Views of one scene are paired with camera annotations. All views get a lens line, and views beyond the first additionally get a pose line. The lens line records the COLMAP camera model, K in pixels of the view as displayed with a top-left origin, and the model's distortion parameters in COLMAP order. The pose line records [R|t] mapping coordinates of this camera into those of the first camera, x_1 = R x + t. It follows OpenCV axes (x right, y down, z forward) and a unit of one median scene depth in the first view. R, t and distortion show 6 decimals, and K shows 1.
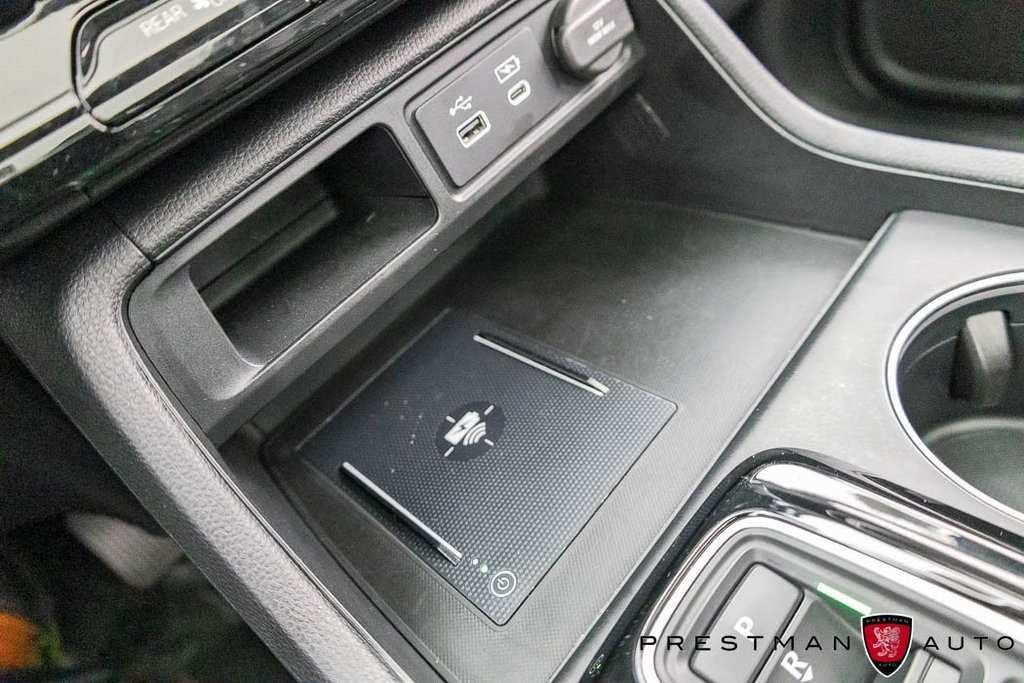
lens RADIAL K [[690.8, 0, 512.0], [0, 690.8, 341.5], [0, 0, 1]] dist [-0.002221, 0.001735]
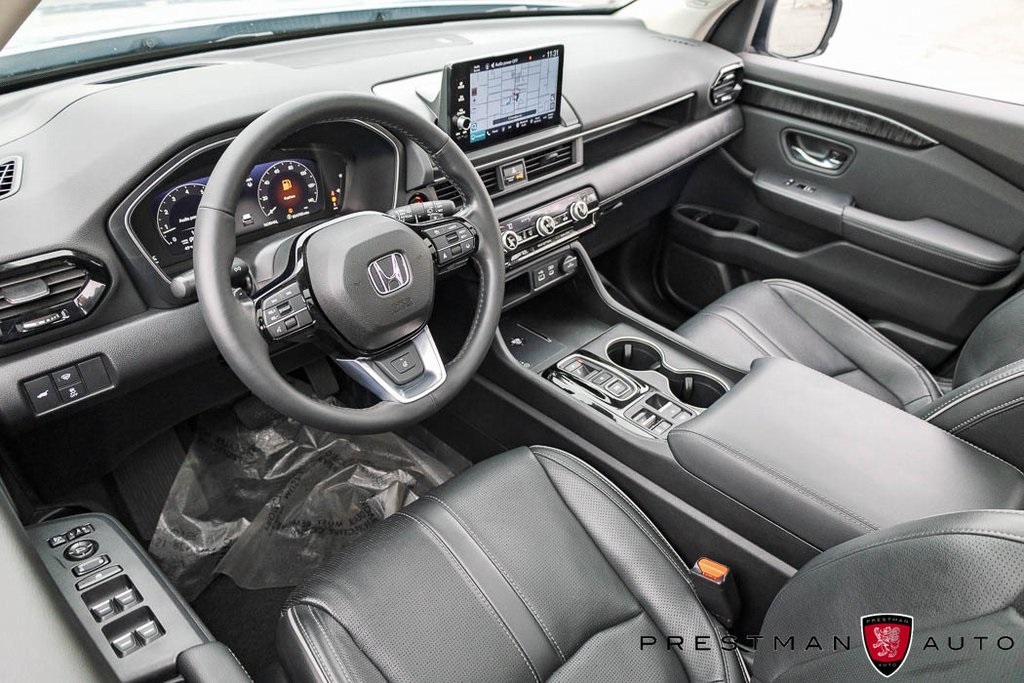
lens RADIAL K [[666.3, 0, 512.0], [0, 666.3, 341.5], [0, 0, 1]] dist [0.001801, 0.001055]
pose [[0.932041, 0.305245, 0.195254, -1.058650], [-0.270168, 0.944496, -0.186912, 1.069541], [-0.241471, 0.121458, 0.962777, -3.465095]]
